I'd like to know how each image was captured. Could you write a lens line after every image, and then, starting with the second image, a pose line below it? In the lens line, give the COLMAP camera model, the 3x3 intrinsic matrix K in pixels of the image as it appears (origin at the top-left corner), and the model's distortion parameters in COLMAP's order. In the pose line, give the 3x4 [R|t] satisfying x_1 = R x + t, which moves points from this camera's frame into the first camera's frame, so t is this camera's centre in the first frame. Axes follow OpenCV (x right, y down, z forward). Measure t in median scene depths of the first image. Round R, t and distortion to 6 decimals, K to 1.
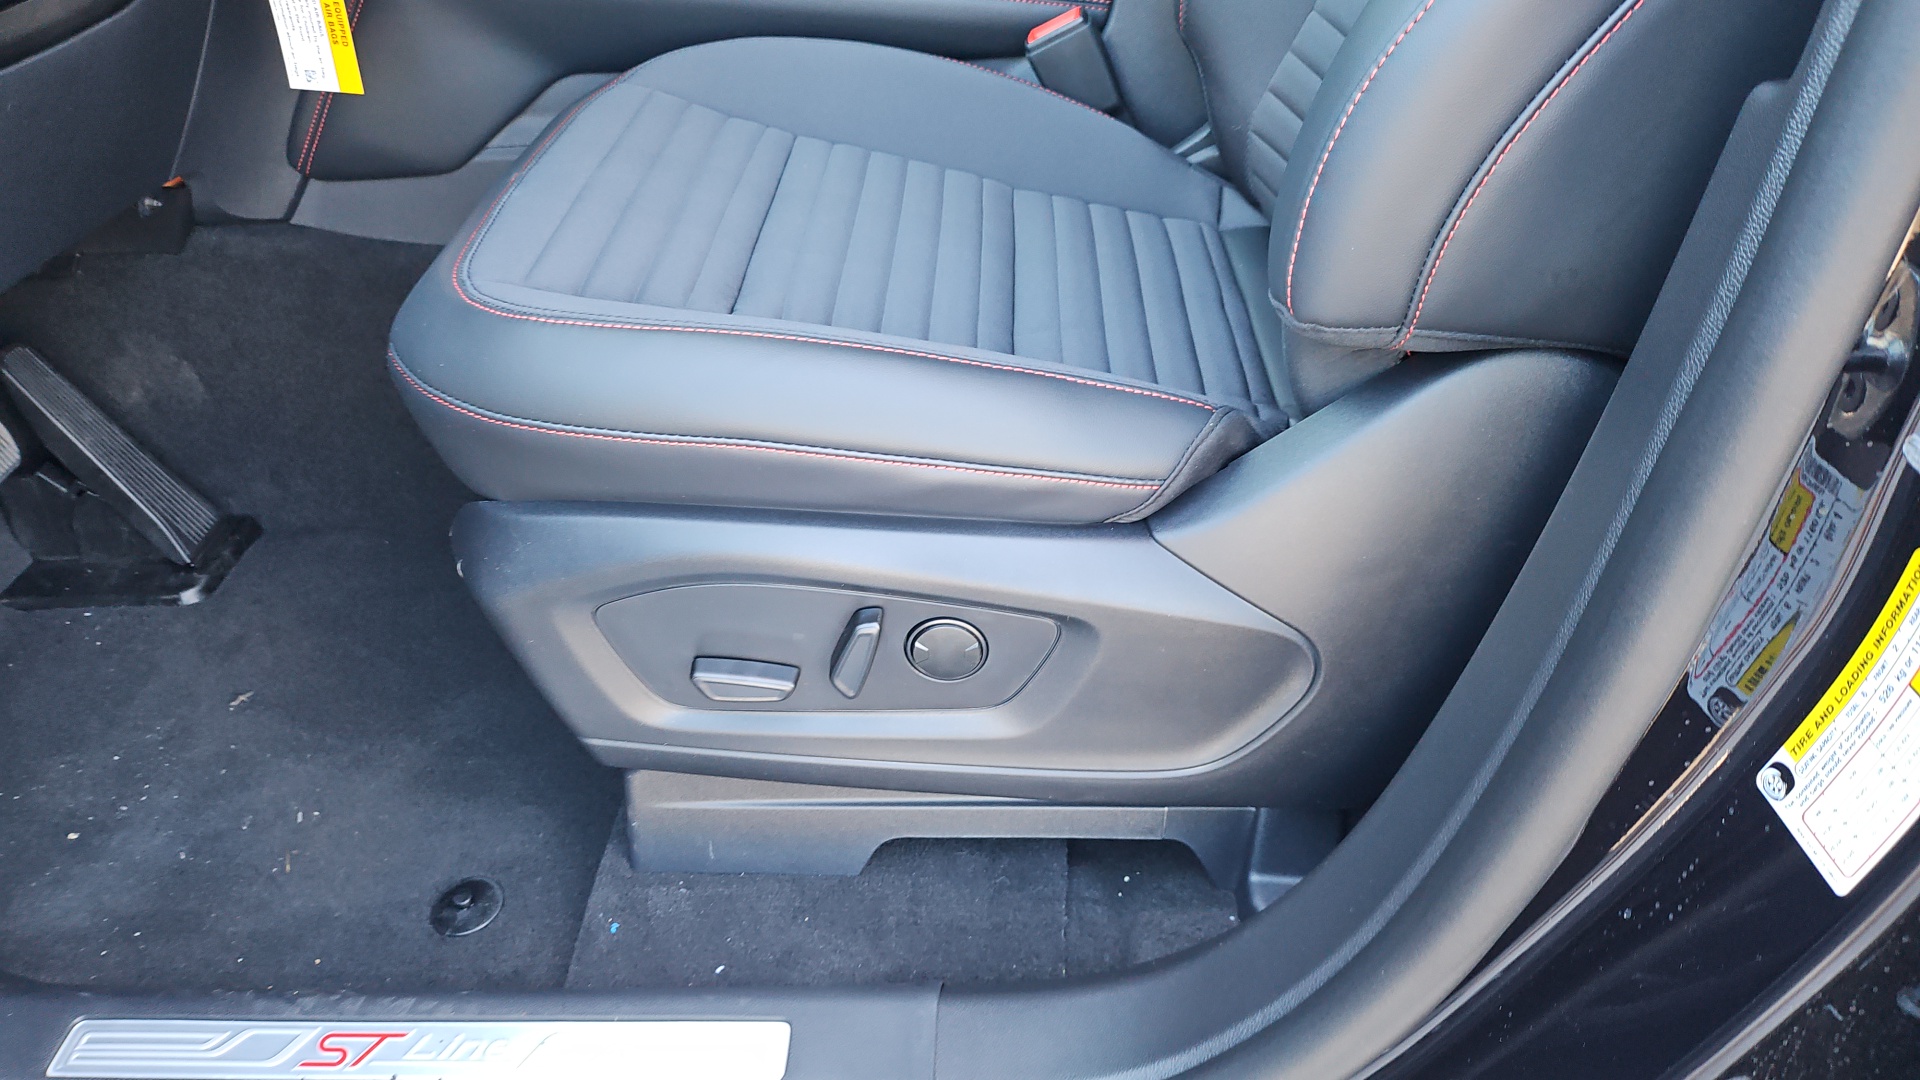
lens RADIAL K [[1309.3, 0, 960.0], [0, 1309.3, 540.0], [0, 0, 1]] dist [0.079630, -0.097366]
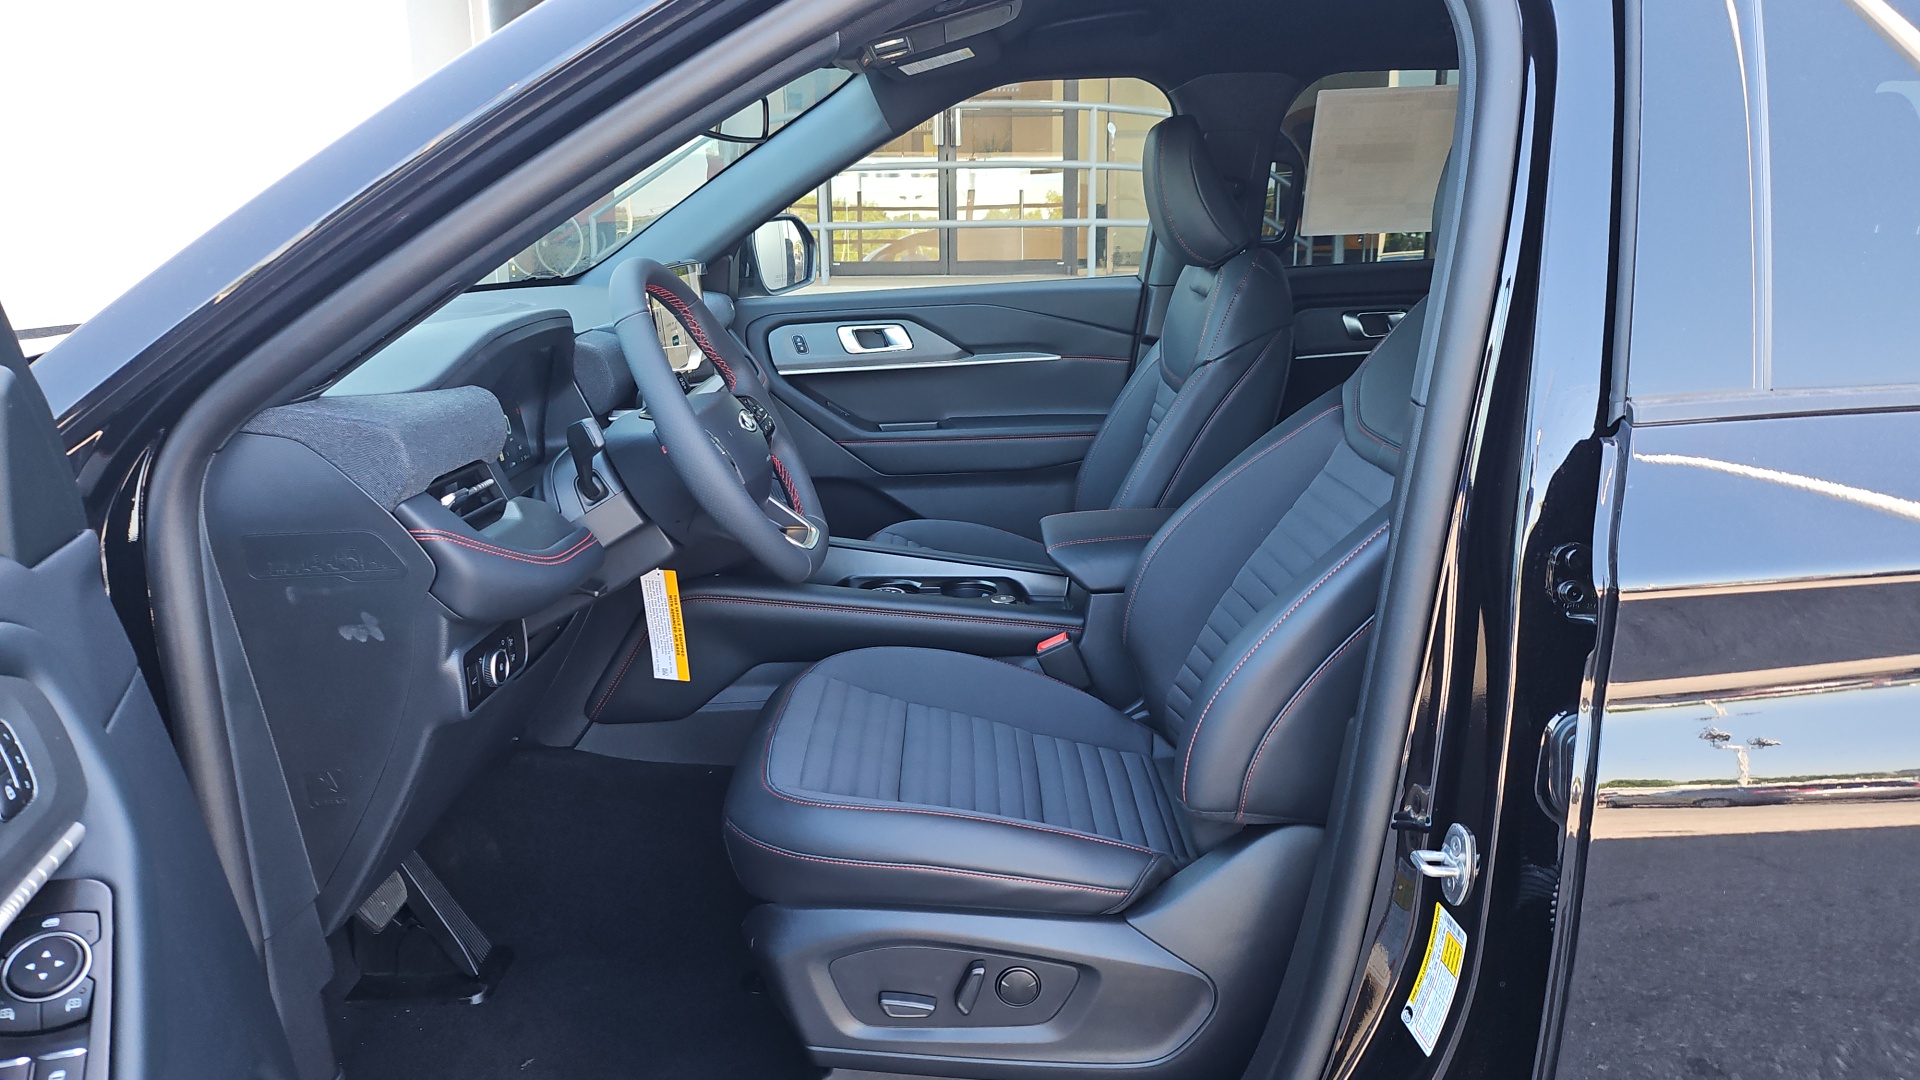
lens RADIAL K [[1309.3, 0, 960.0], [0, 1309.3, 540.0], [0, 0, 1]] dist [0.079630, -0.097366]
pose [[0.999126, 0.016562, 0.038384, -0.162829], [-0.001142, 0.928644, -0.370970, 0.177342], [-0.041790, 0.370602, 0.927851, -0.897193]]
